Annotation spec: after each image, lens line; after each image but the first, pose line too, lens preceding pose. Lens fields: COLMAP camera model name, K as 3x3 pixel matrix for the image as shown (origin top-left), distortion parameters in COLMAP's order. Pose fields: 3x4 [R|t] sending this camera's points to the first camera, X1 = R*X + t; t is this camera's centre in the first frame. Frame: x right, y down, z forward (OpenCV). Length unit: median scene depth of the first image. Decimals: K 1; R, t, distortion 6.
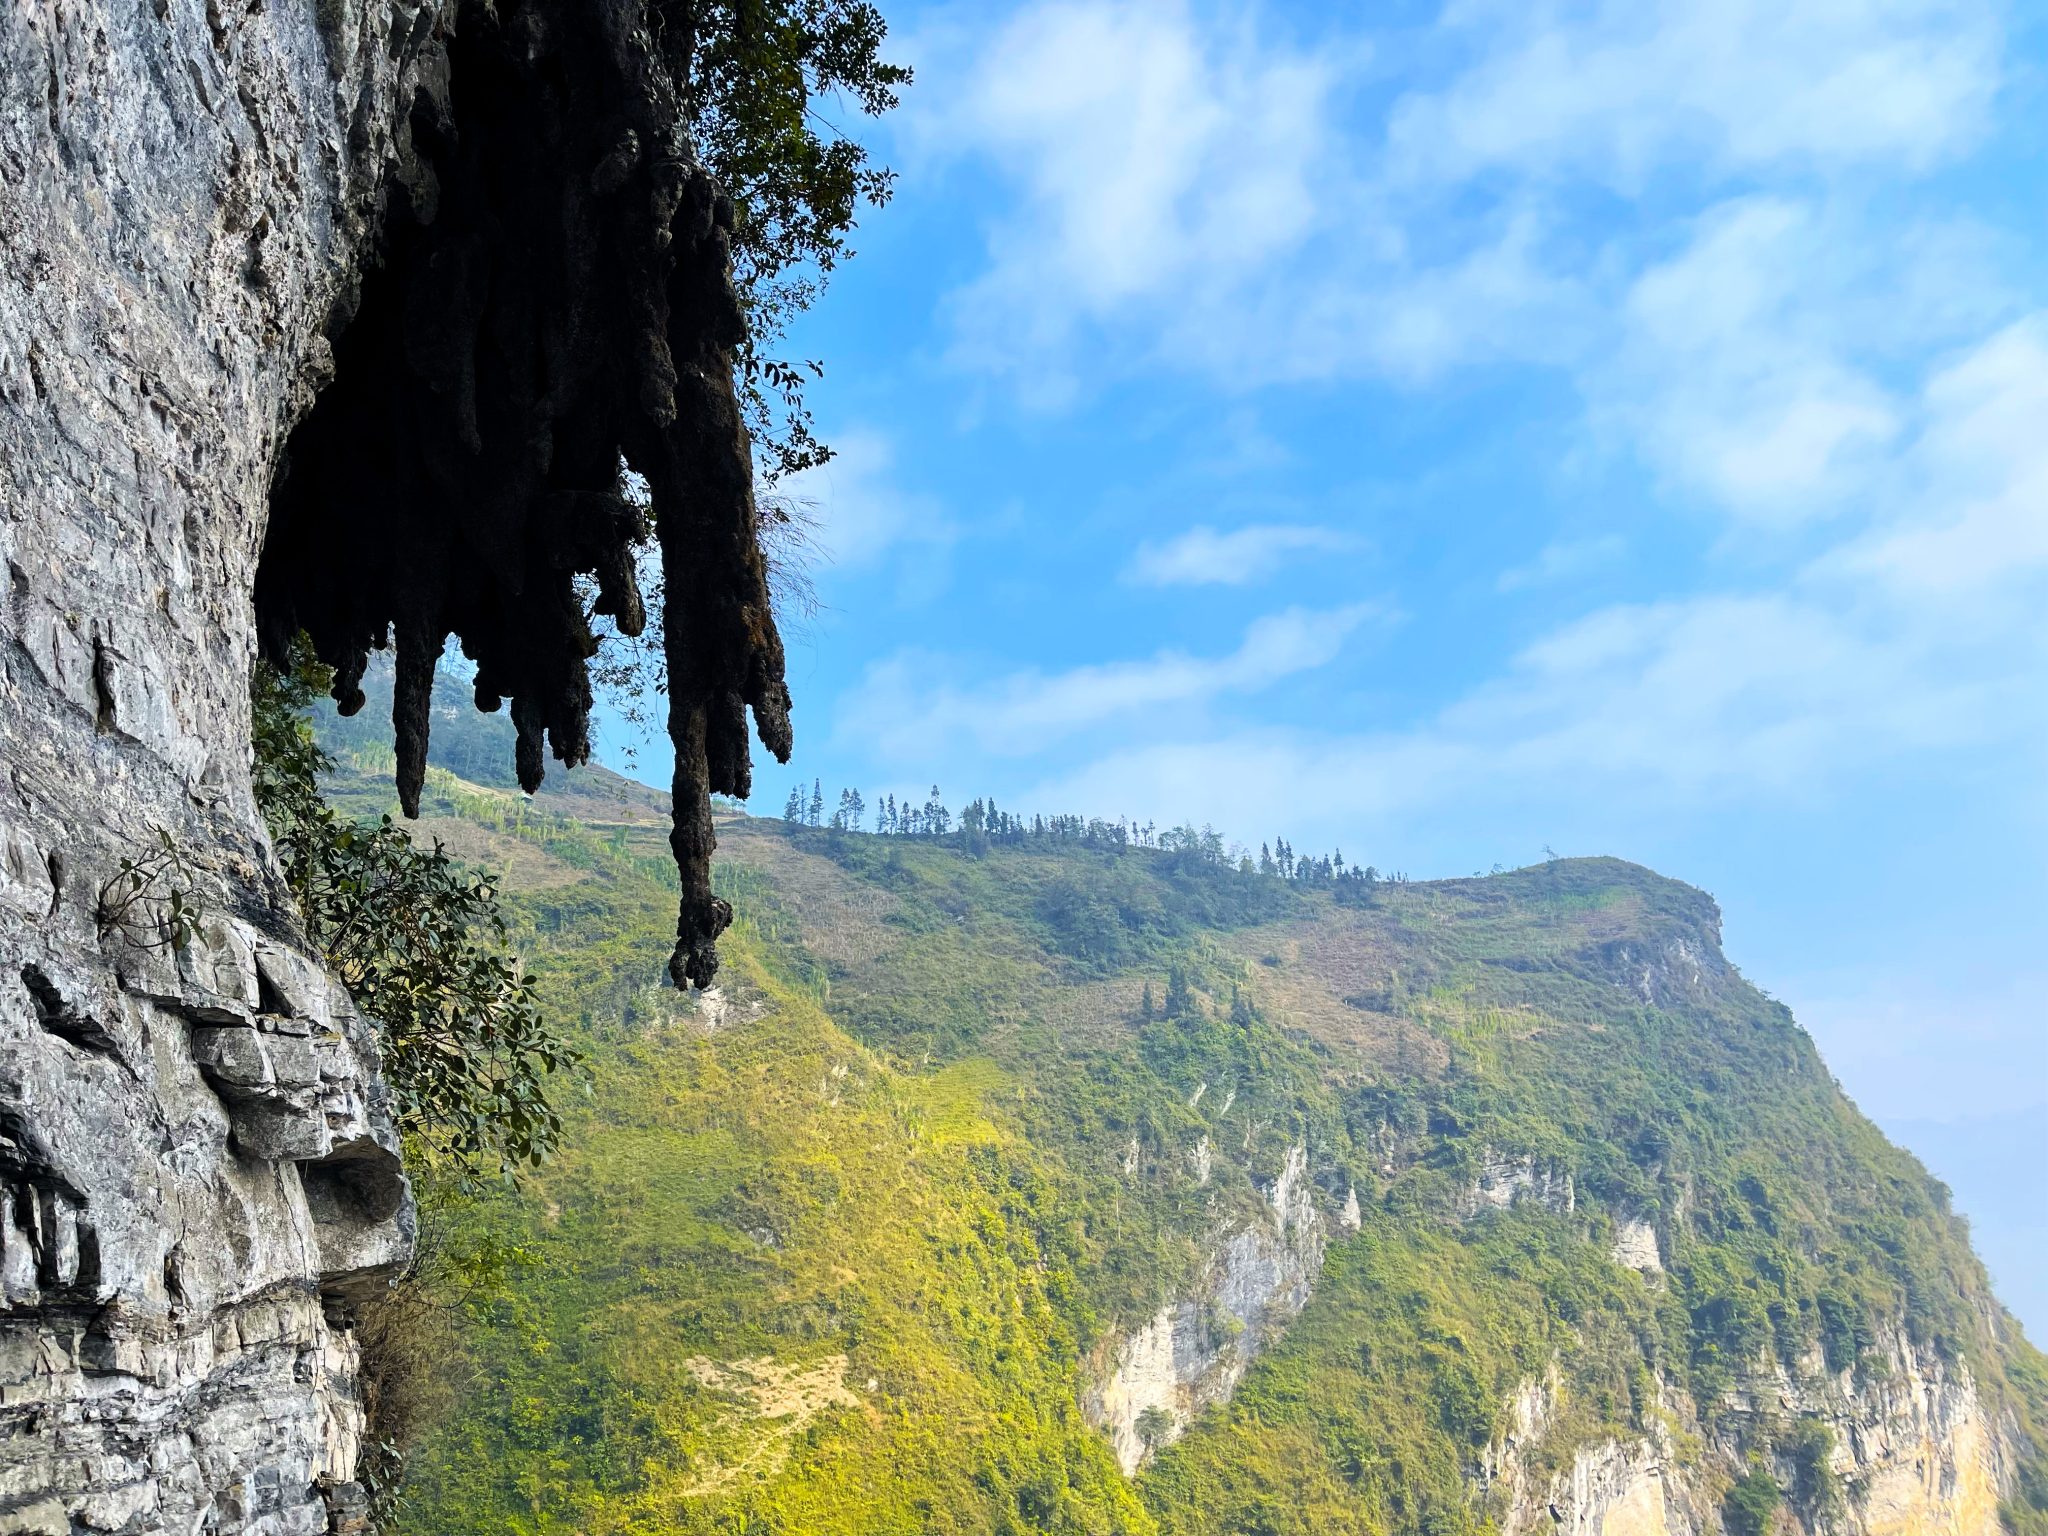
lens RADIAL K [[1542.0, 0, 1017.0], [0, 1542.0, 772.4], [0, 0, 1]] dist [0.088429, -0.106892]
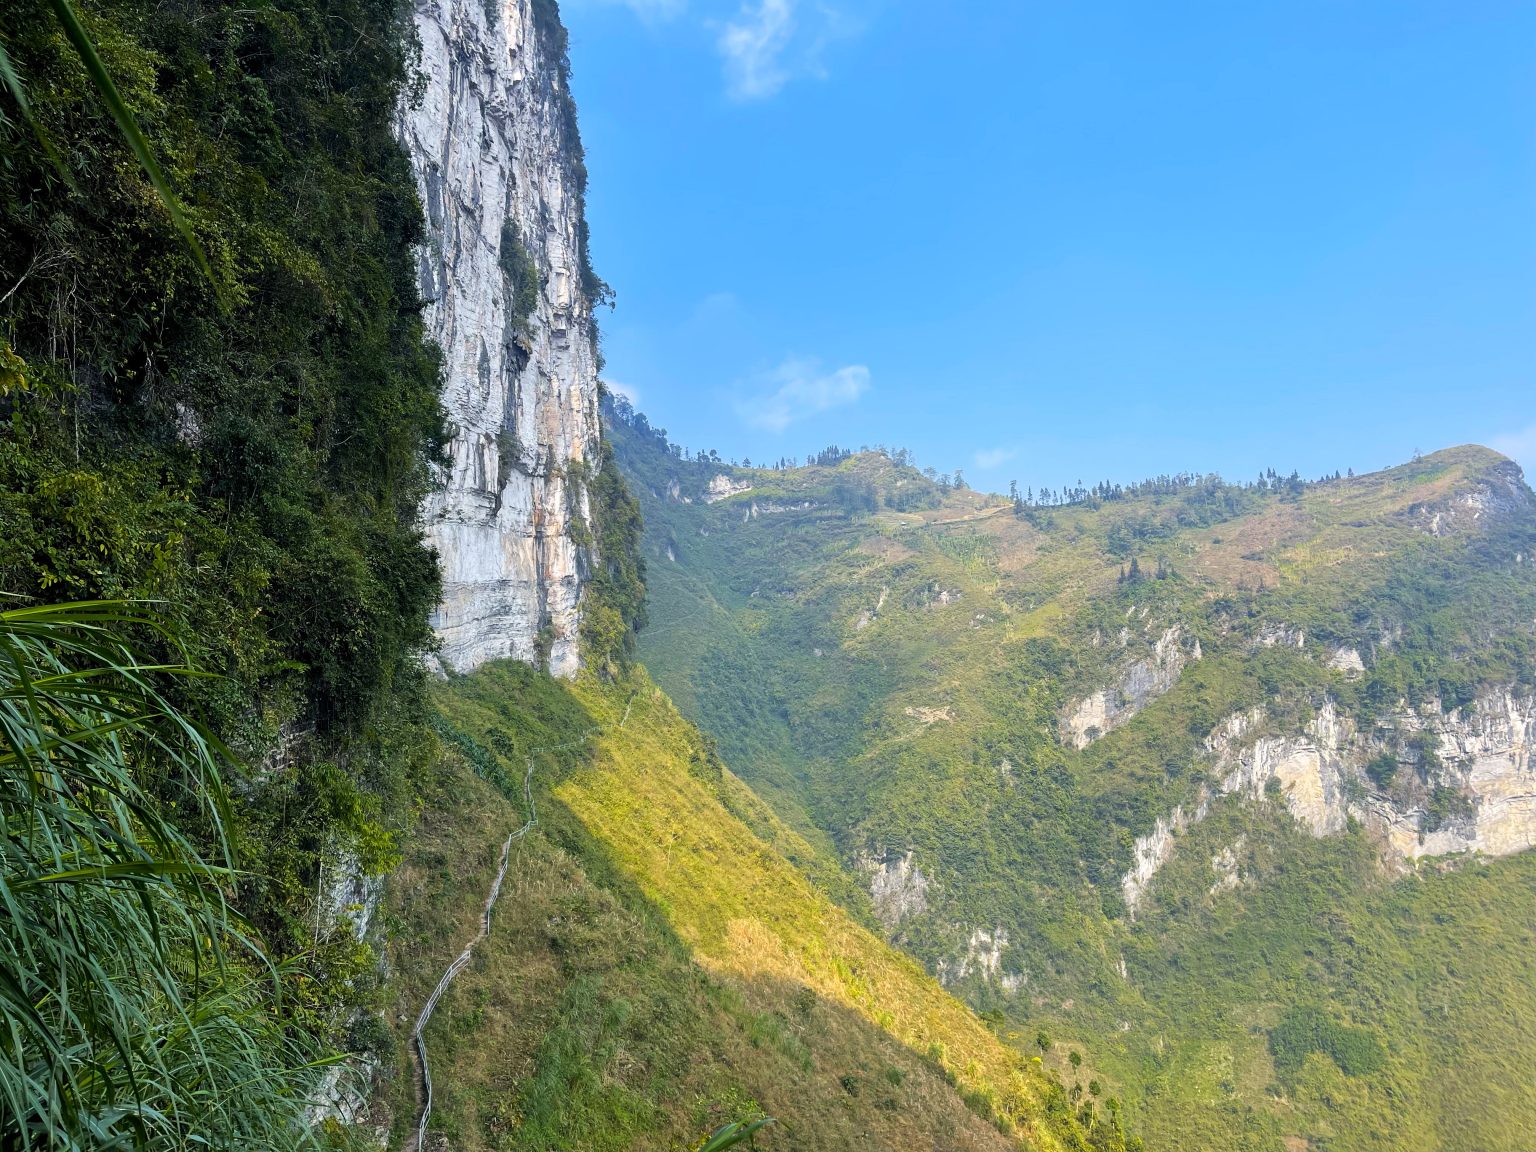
lens RADIAL K [[1156.5, 0, 762.8], [0, 1156.5, 579.3], [0, 0, 1]] dist [0.088429, -0.106892]
pose [[0.709485, -0.101650, -0.697351, 0.989031], [0.234622, 0.967162, 0.097725, -0.157229], [0.664517, -0.232948, 0.710036, -0.684563]]
